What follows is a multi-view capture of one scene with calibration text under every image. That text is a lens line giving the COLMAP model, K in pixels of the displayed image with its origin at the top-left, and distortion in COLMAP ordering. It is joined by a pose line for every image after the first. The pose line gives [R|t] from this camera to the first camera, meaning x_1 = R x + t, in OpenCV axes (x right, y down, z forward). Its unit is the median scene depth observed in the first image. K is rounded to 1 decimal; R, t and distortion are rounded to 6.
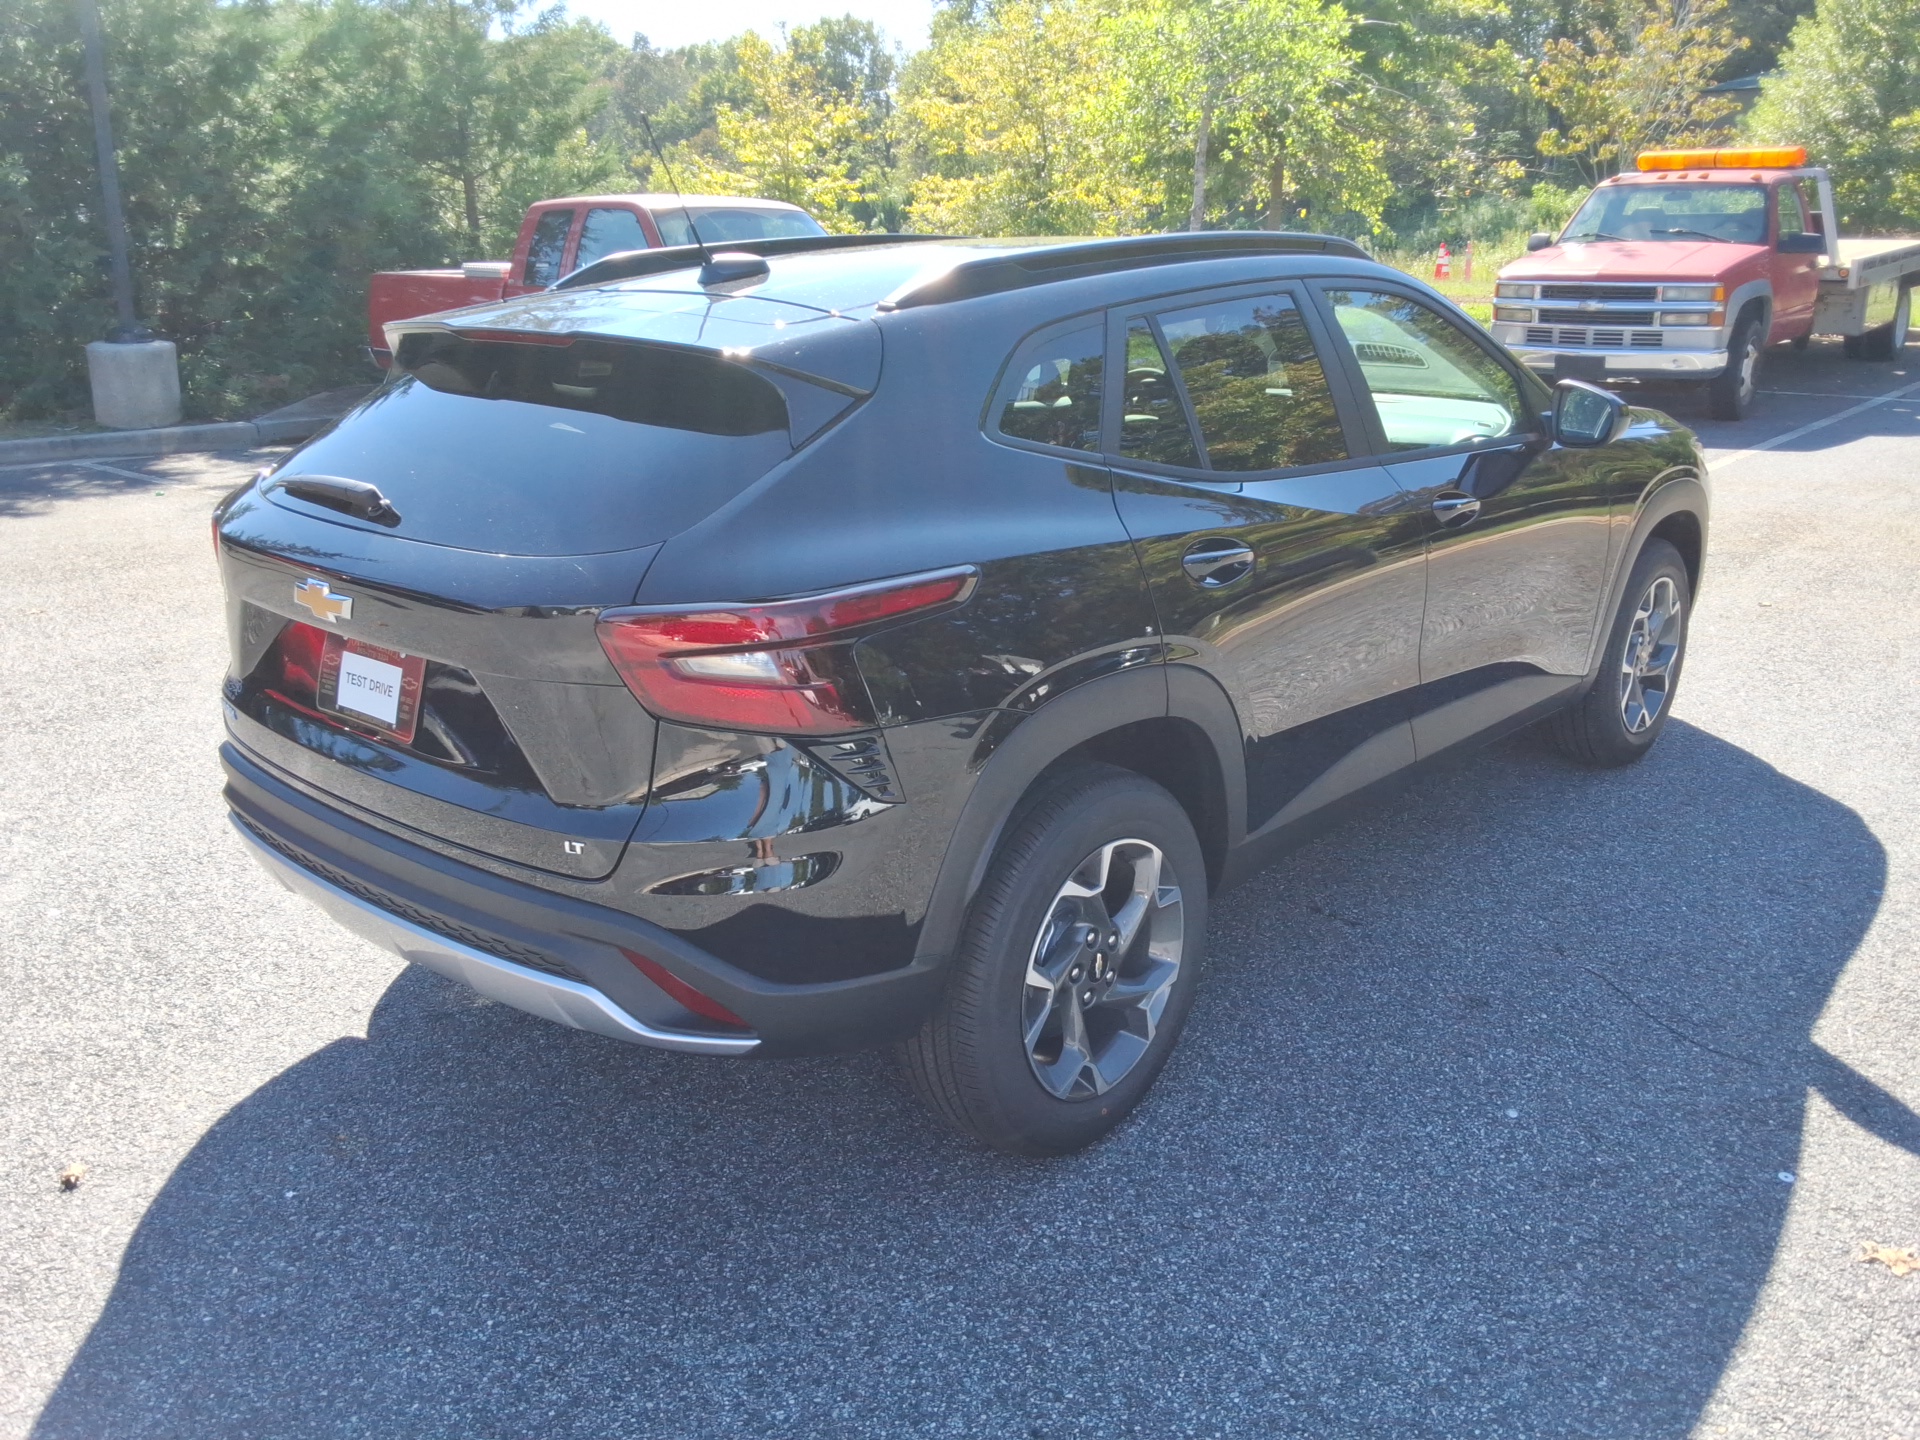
lens RADIAL K [[1545.3, 0, 973.8], [0, 1545.3, 706.7], [0, 0, 1]] dist [0.094414, -0.155652]
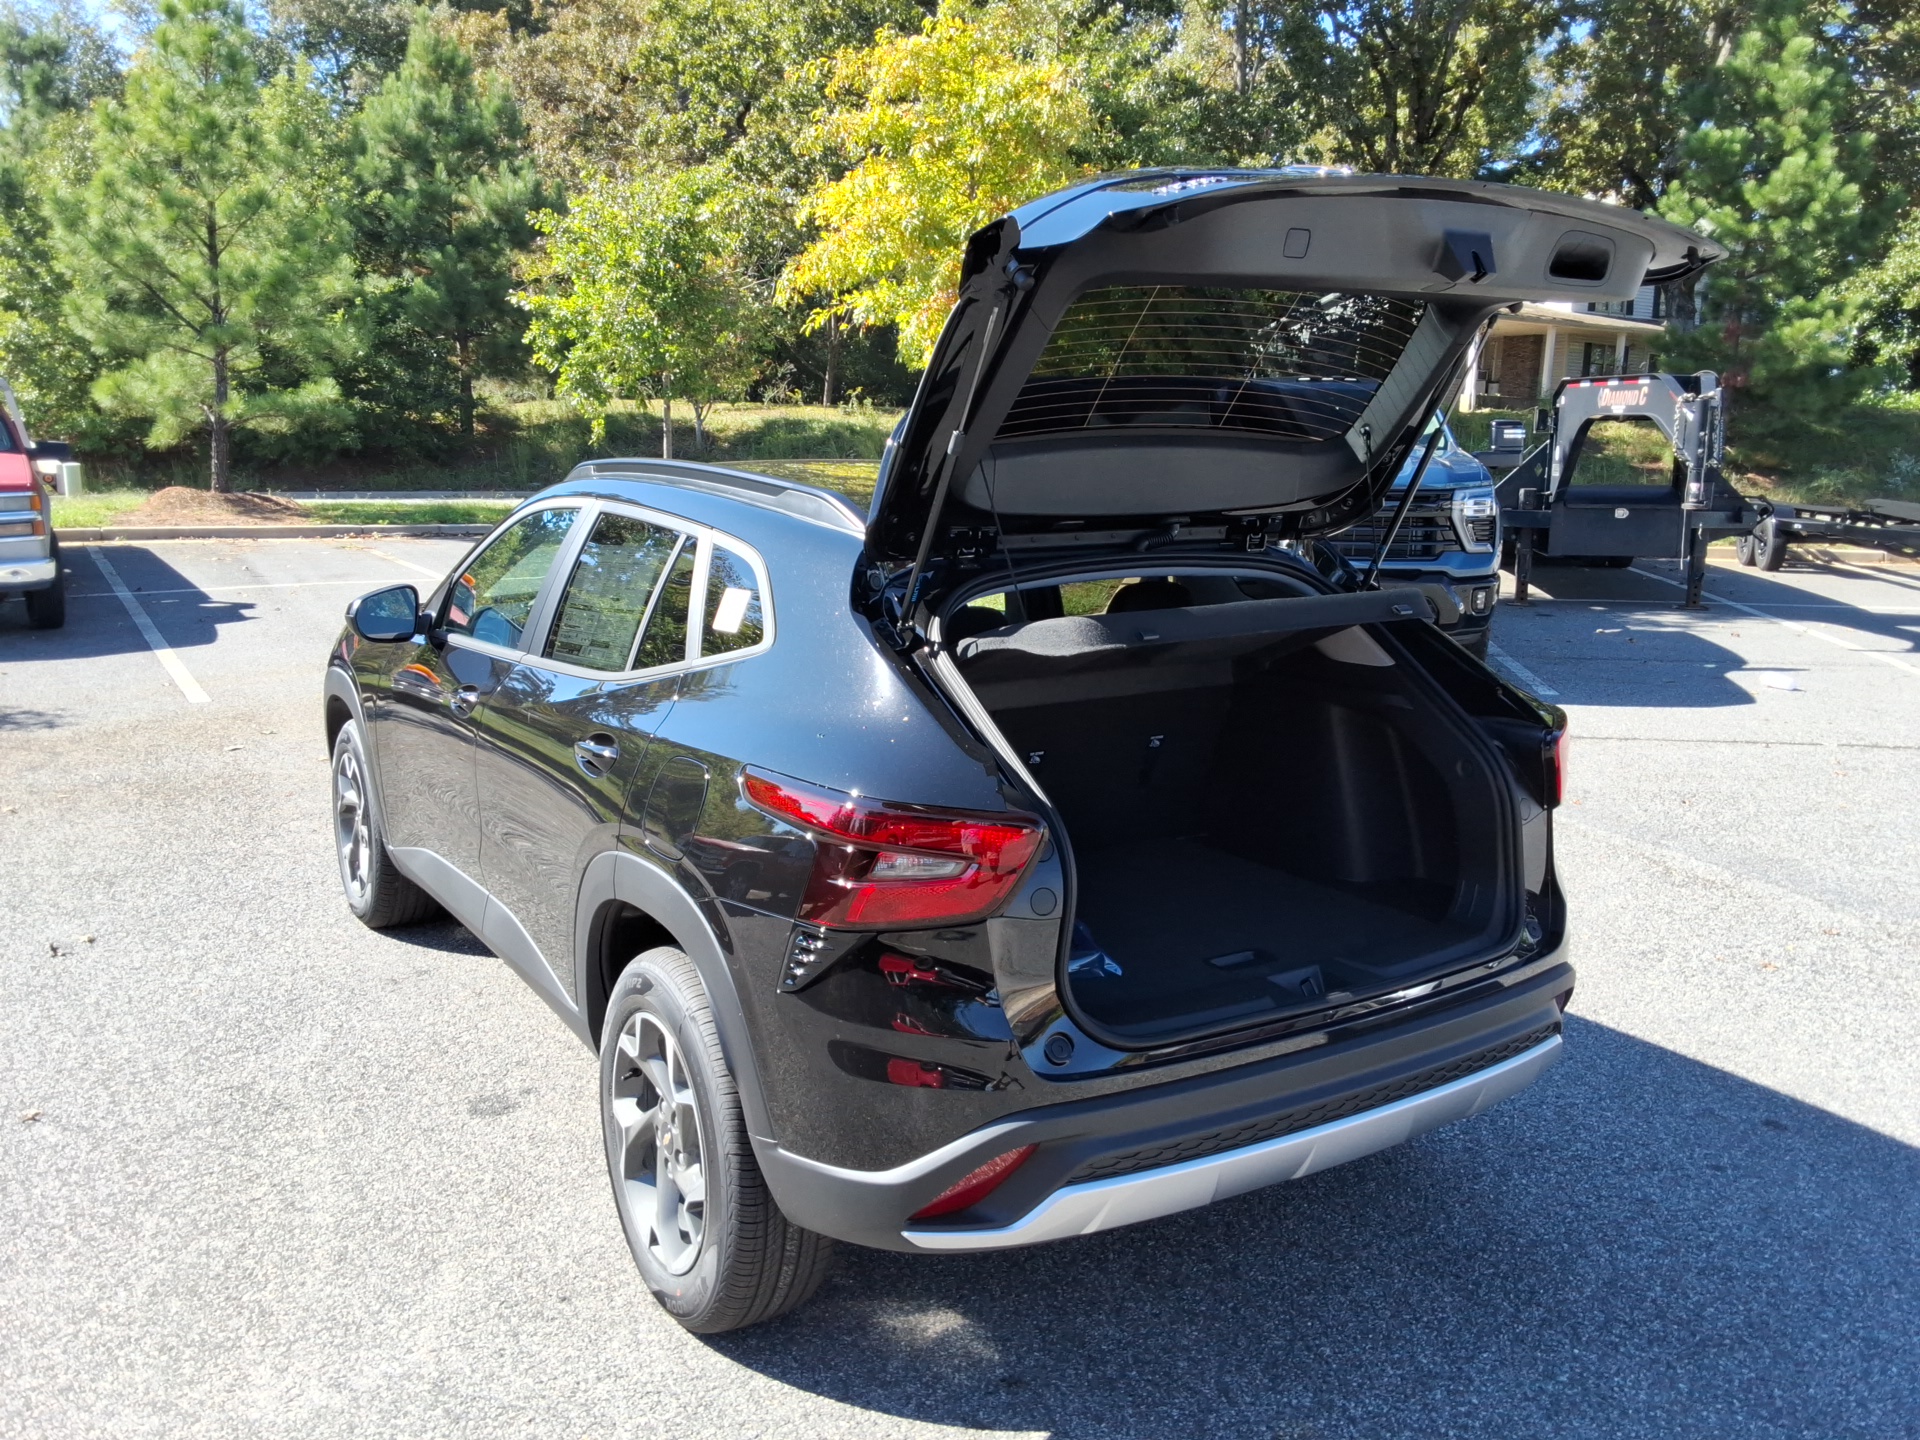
lens RADIAL K [[1545.3, 0, 982.5], [0, 1545.3, 702.6], [0, 0, 1]] dist [0.094414, -0.155652]
pose [[0.274644, -0.156886, 0.948661, -0.287937], [0.273499, 0.958594, 0.079349, -0.058029], [-0.921829, 0.237665, 0.306180, 0.180836]]
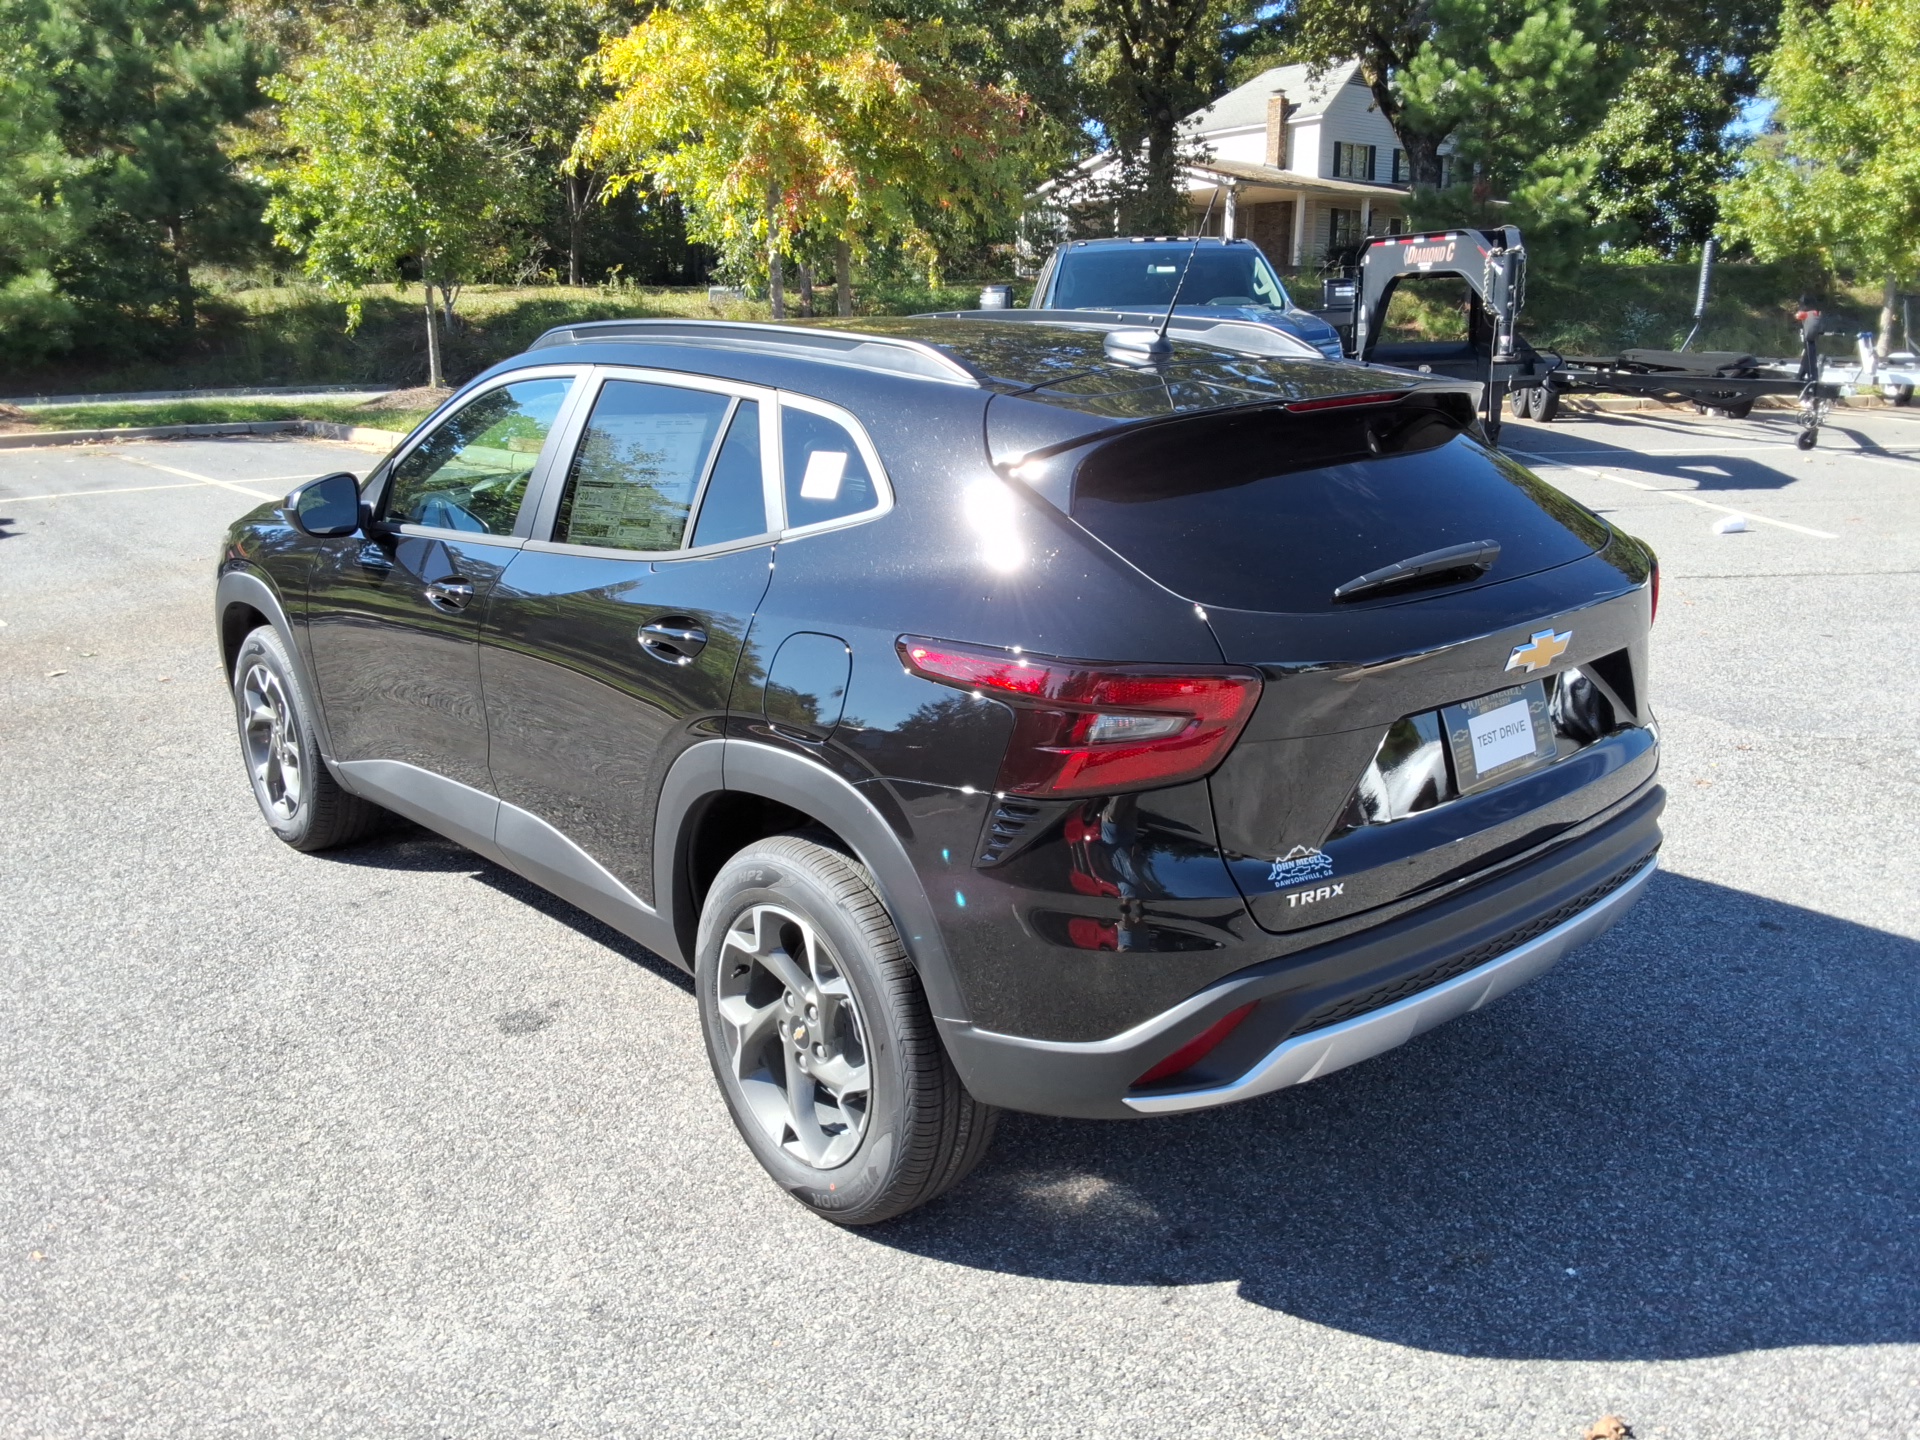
lens RADIAL K [[1545.3, 0, 984.1], [0, 1545.3, 701.5], [0, 0, 1]] dist [0.094414, -0.155652]
pose [[0.120398, -0.239227, 0.963470, -0.289610], [0.309134, 0.931309, 0.192611, -0.068850], [-0.943366, 0.274652, 0.186081, 0.232307]]
